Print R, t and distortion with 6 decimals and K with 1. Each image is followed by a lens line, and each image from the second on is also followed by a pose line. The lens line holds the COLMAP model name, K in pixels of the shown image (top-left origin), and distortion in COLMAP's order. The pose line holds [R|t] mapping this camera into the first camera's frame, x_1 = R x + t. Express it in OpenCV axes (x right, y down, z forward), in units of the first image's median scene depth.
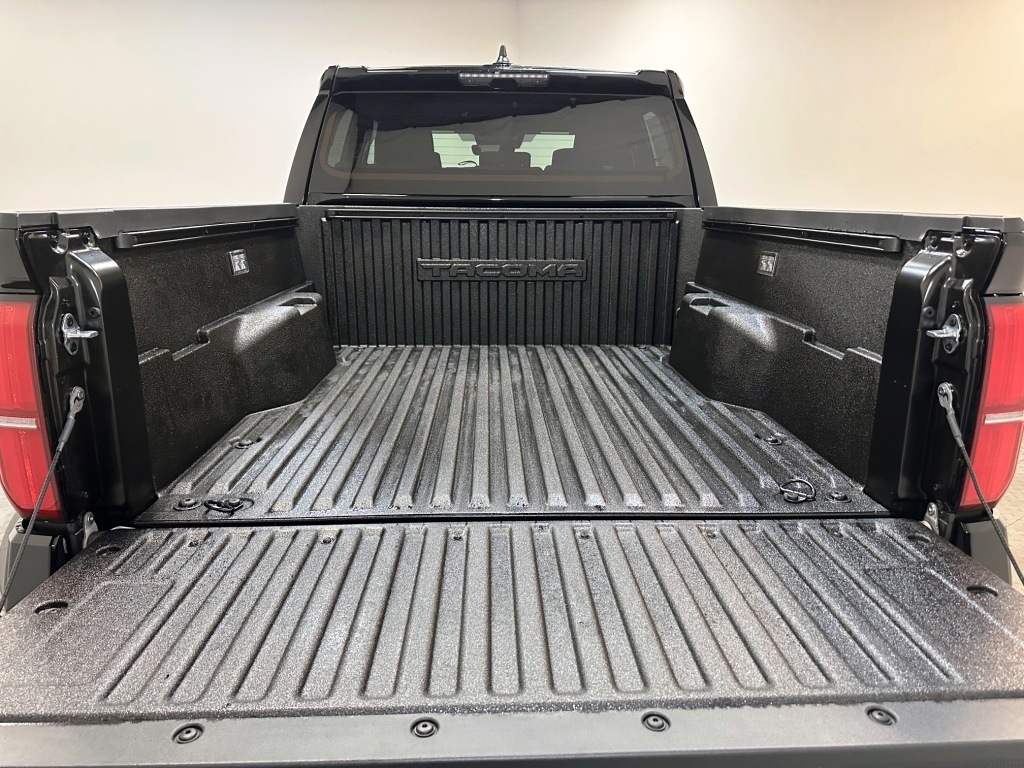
lens RADIAL K [[716.4, 0, 512.0], [0, 716.4, 384.0], [0, 0, 1]] dist [0.133945, -0.211964]
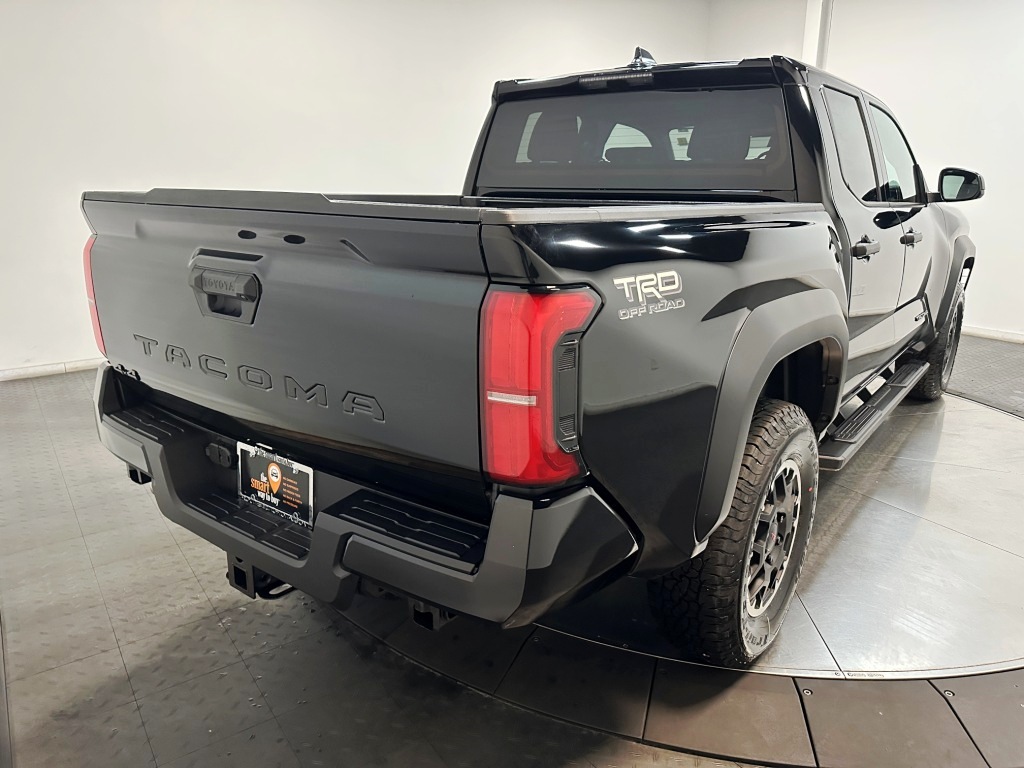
lens RADIAL K [[716.4, 0, 512.0], [0, 716.4, 384.0], [0, 0, 1]] dist [0.133945, -0.211964]
pose [[0.771895, 0.172681, -0.611849, 0.586092], [-0.168755, 0.983533, 0.064682, -0.021137], [0.612943, 0.053324, 0.788326, 0.079091]]
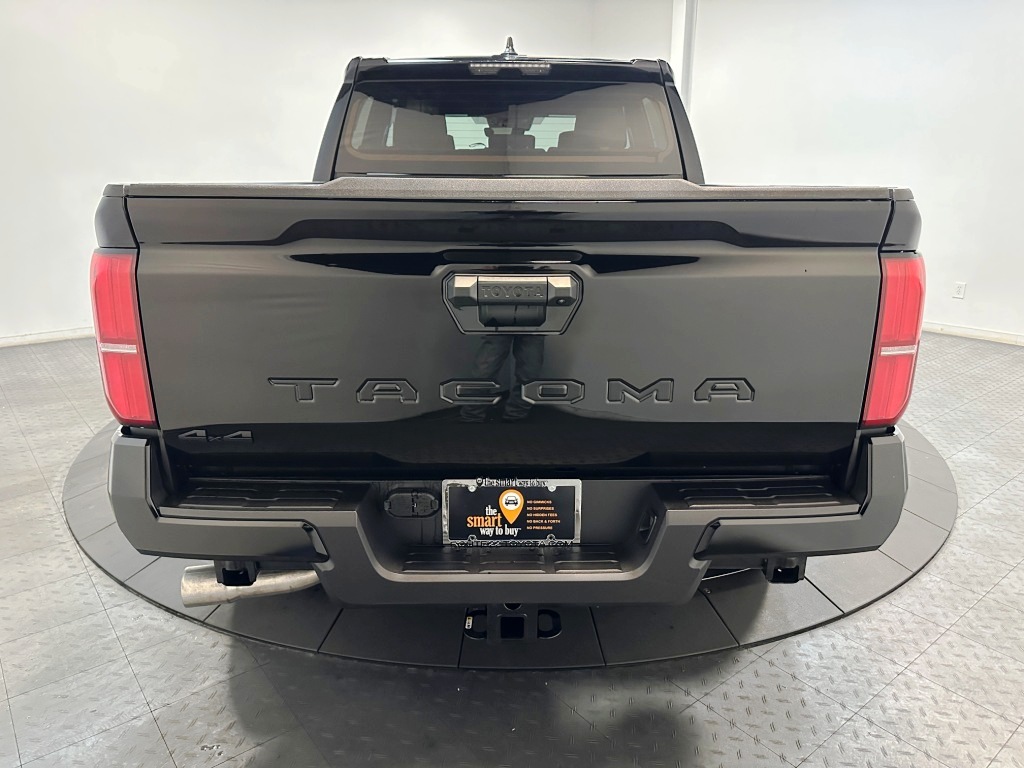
lens RADIAL K [[716.4, 0, 512.0], [0, 716.4, 384.0], [0, 0, 1]] dist [0.133945, -0.211964]
pose [[0.999723, 0.004321, -0.023134, 0.018587], [-0.003759, 0.999697, 0.024314, 0.031965], [0.023233, -0.024220, 0.999437, -0.113515]]
